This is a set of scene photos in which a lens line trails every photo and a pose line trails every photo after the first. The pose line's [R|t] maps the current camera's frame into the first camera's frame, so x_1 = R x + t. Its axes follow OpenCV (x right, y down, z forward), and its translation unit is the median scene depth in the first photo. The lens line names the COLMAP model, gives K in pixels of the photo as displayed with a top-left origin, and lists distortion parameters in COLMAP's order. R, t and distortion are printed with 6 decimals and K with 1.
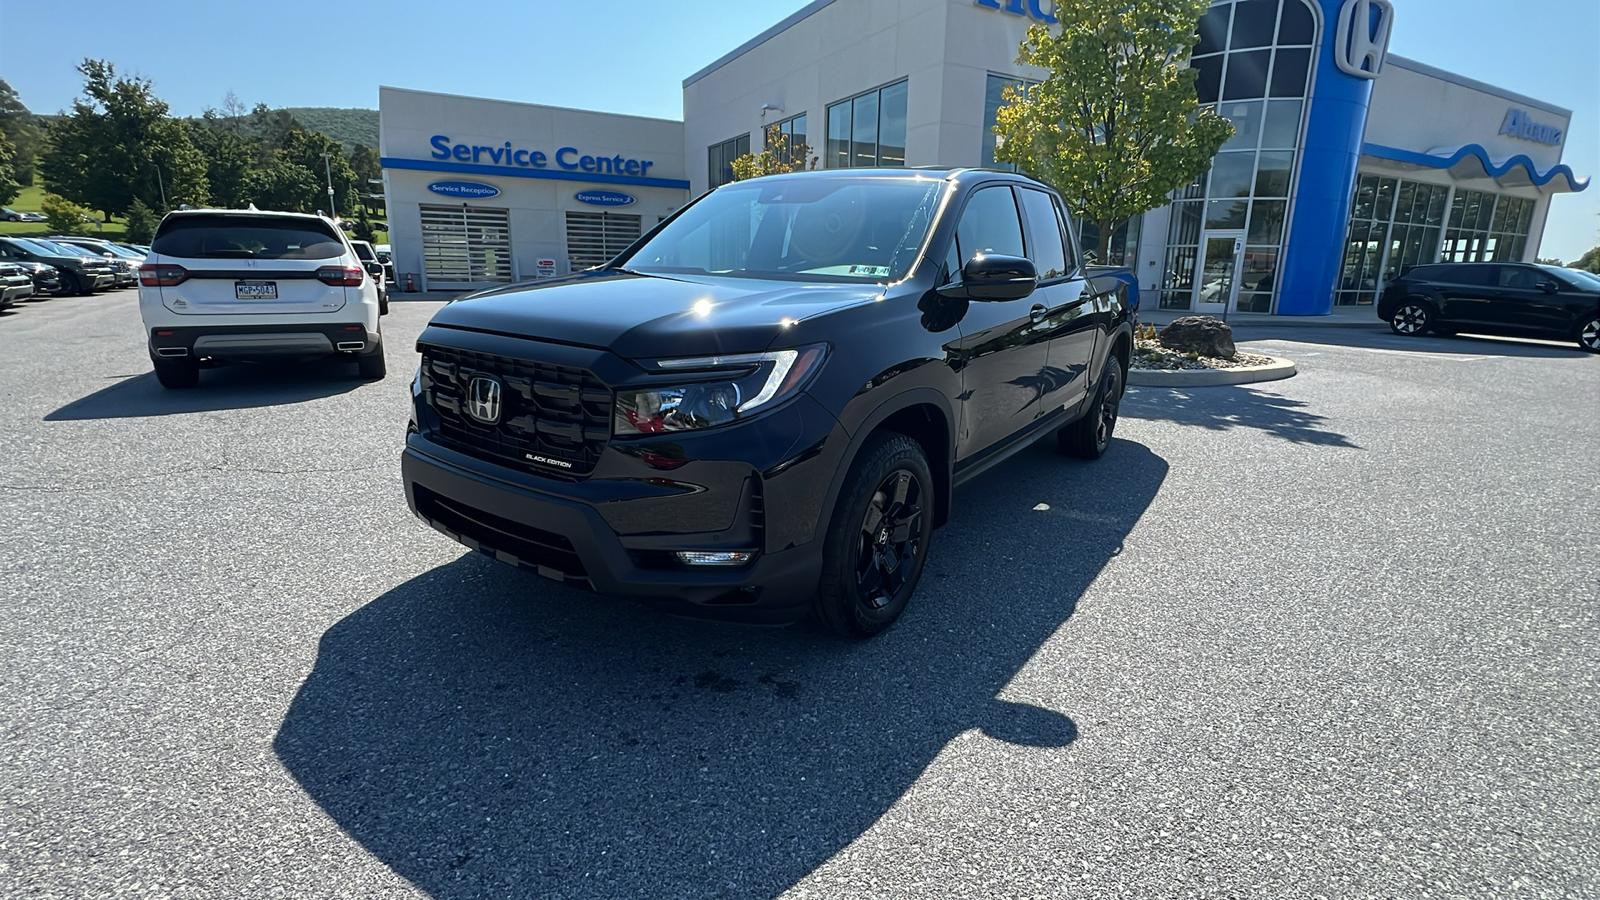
lens RADIAL K [[737.3, 0, 794.8], [0, 737.3, 446.2], [0, 0, 1]] dist [-0.004380, 0.001493]
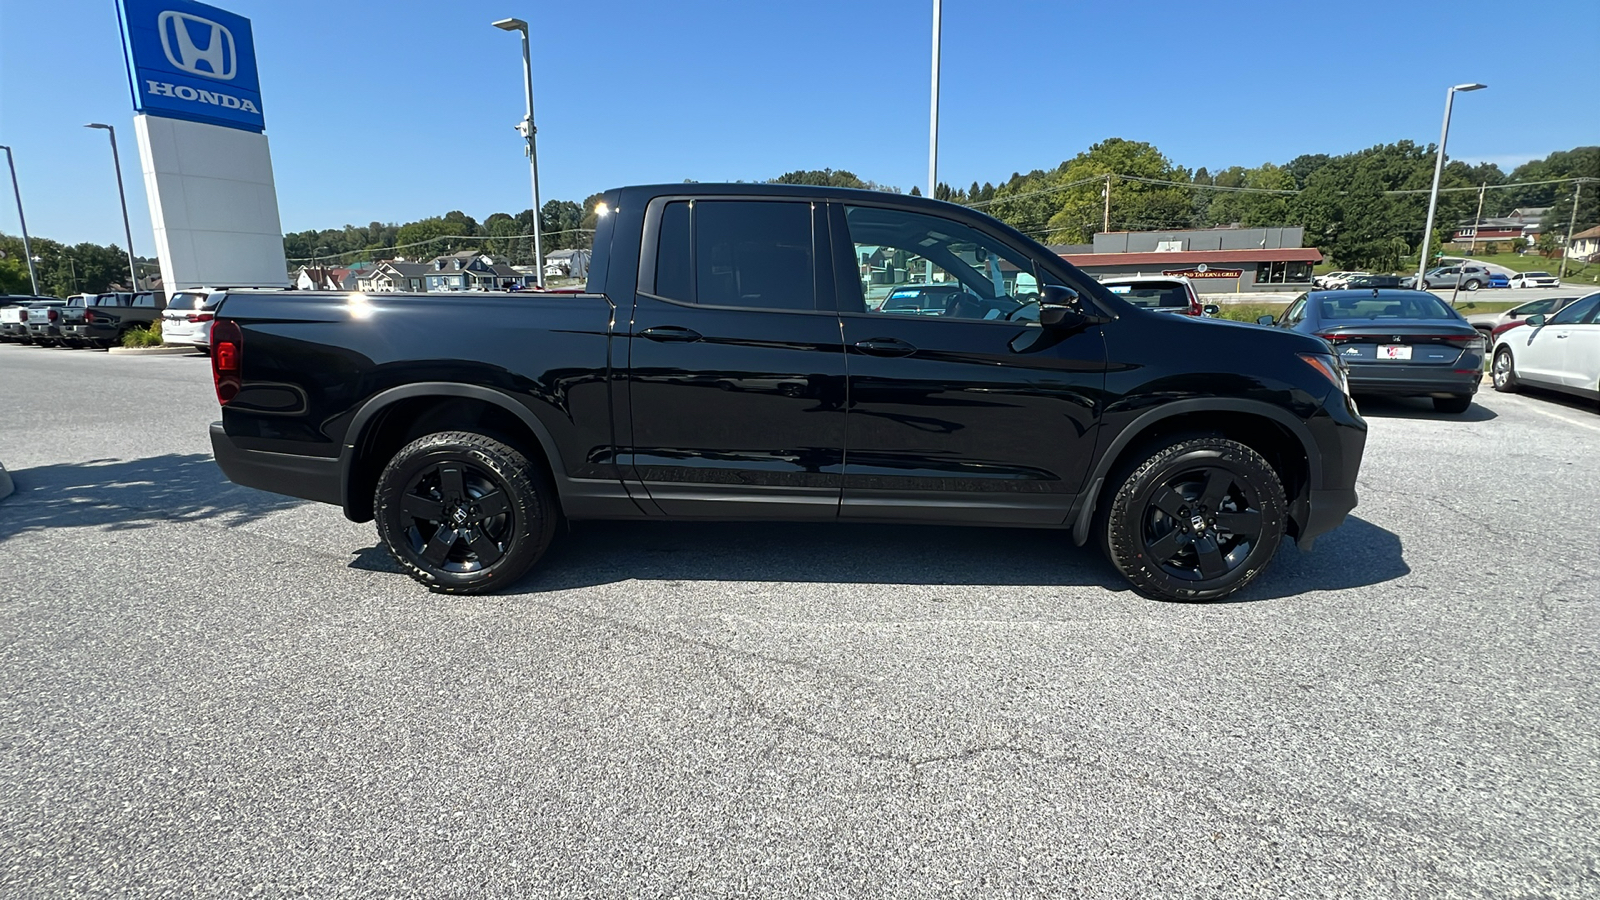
lens RADIAL K [[737.3, 0, 794.8], [0, 737.3, 446.2], [0, 0, 1]] dist [-0.004380, 0.001493]
pose [[-0.557567, -0.185348, 0.809175, -0.098652], [0.188173, 0.921163, 0.340662, -0.060741], [-0.808523, 0.342206, -0.478733, 0.232530]]
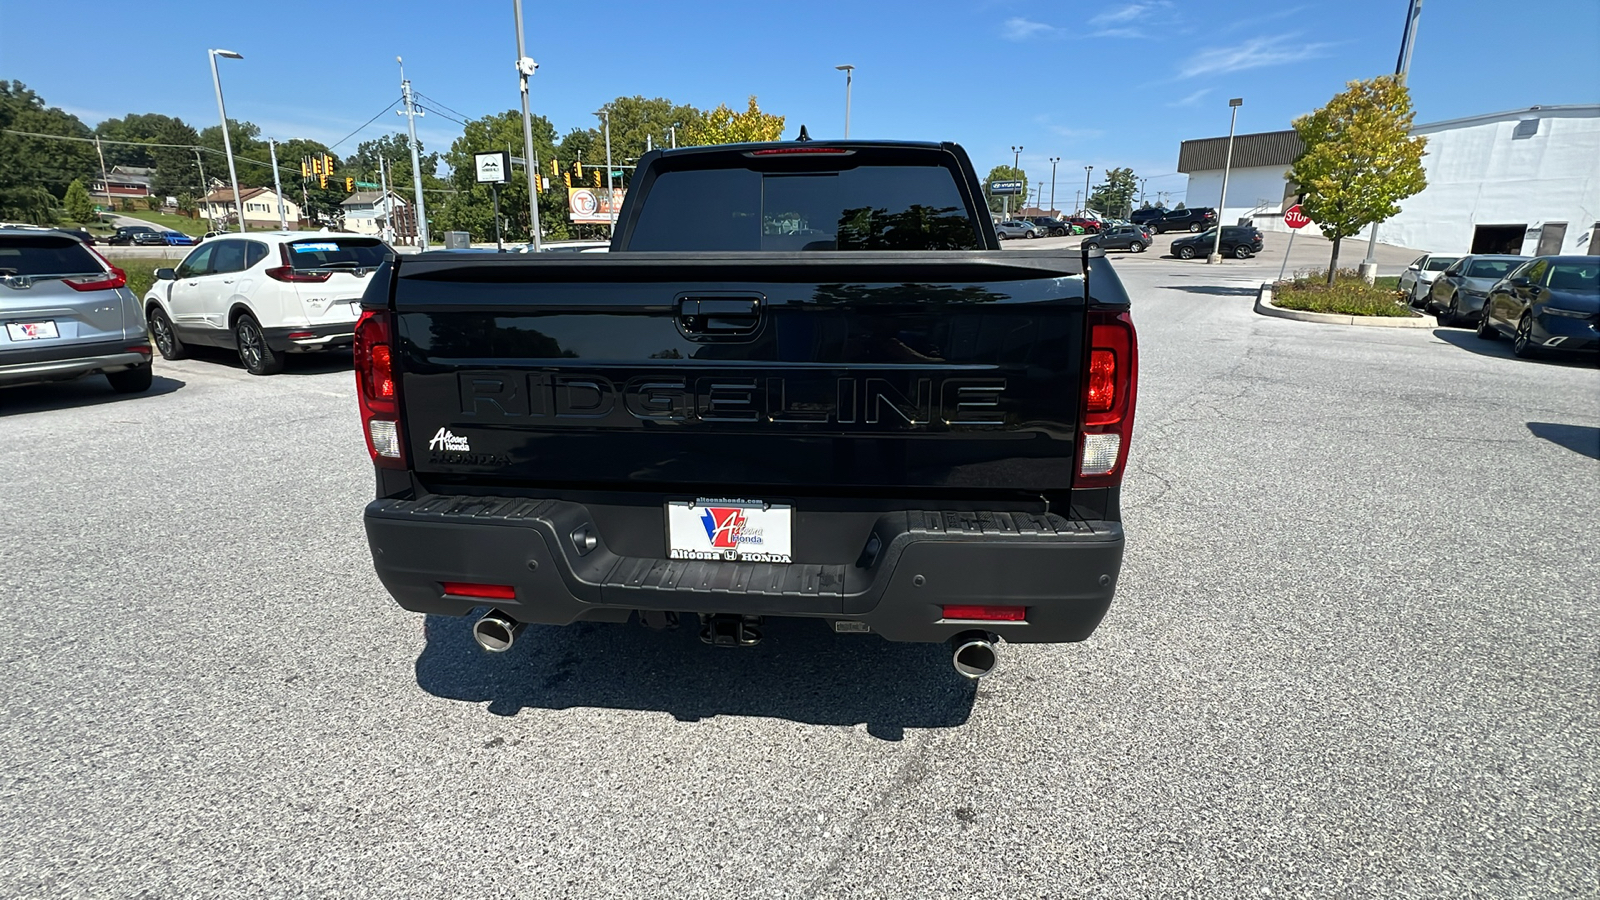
lens RADIAL K [[737.3, 0, 794.8], [0, 737.3, 446.2], [0, 0, 1]] dist [-0.004380, 0.001493]
pose [[-0.873910, 0.096785, -0.476355, 0.096892], [-0.138961, 0.889336, 0.435628, -0.068281], [0.465802, 0.446894, -0.763750, 0.278982]]
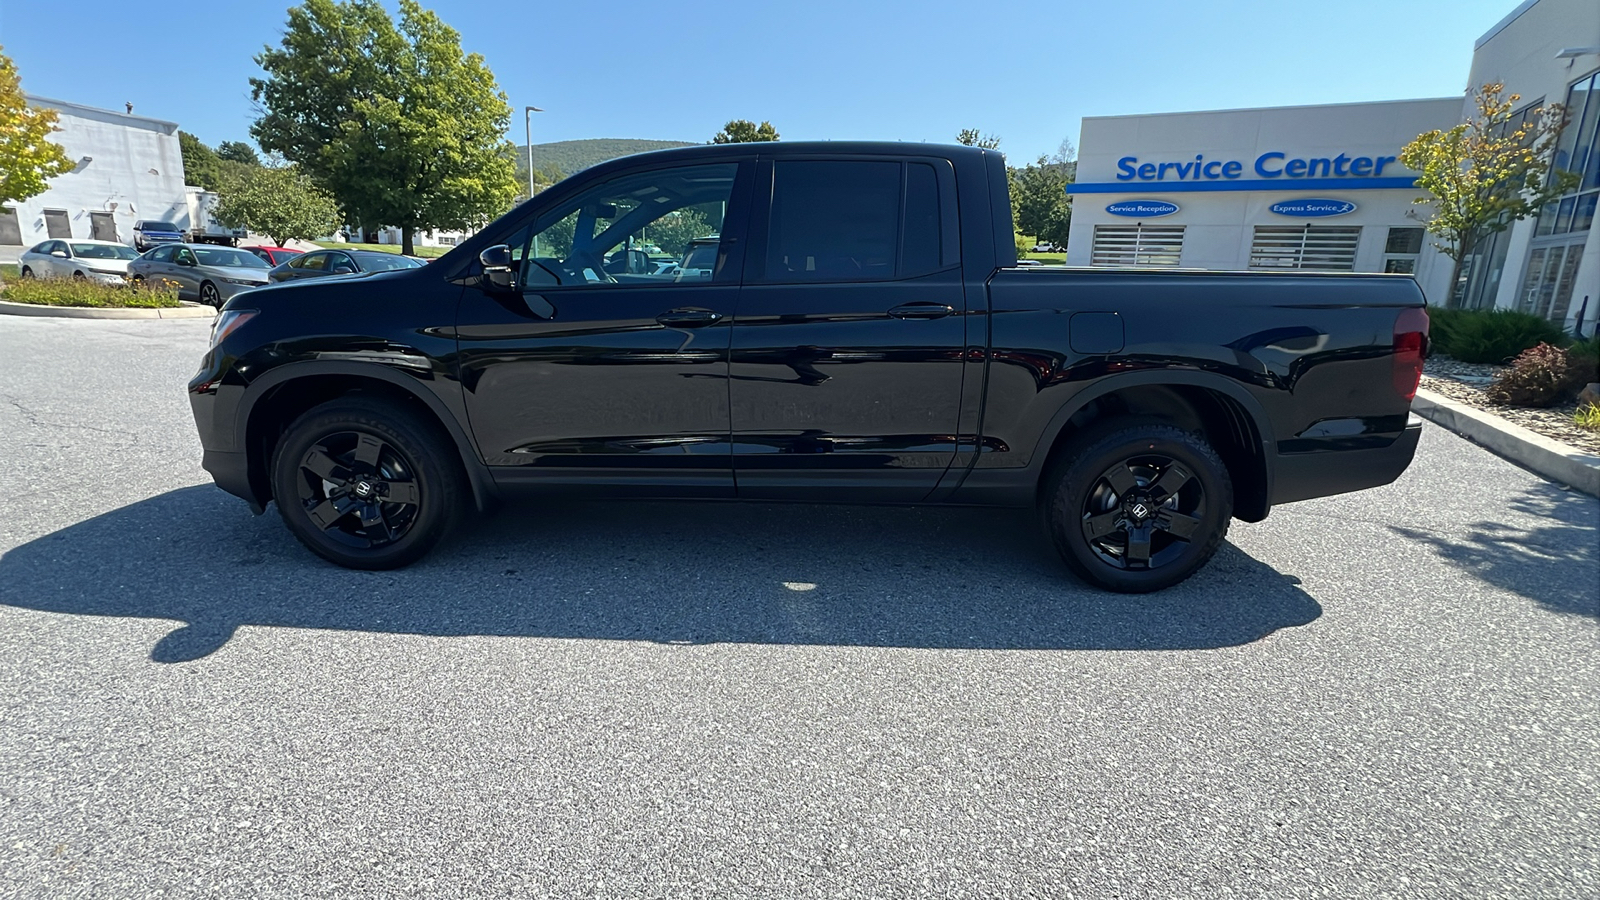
lens RADIAL K [[737.3, 0, 794.8], [0, 737.3, 446.2], [0, 0, 1]] dist [-0.004380, 0.001493]
pose [[0.571654, 0.188438, -0.798563, 0.133818], [-0.211497, 0.974222, 0.078489, -0.016742], [0.792768, 0.124025, 0.596772, 0.079181]]
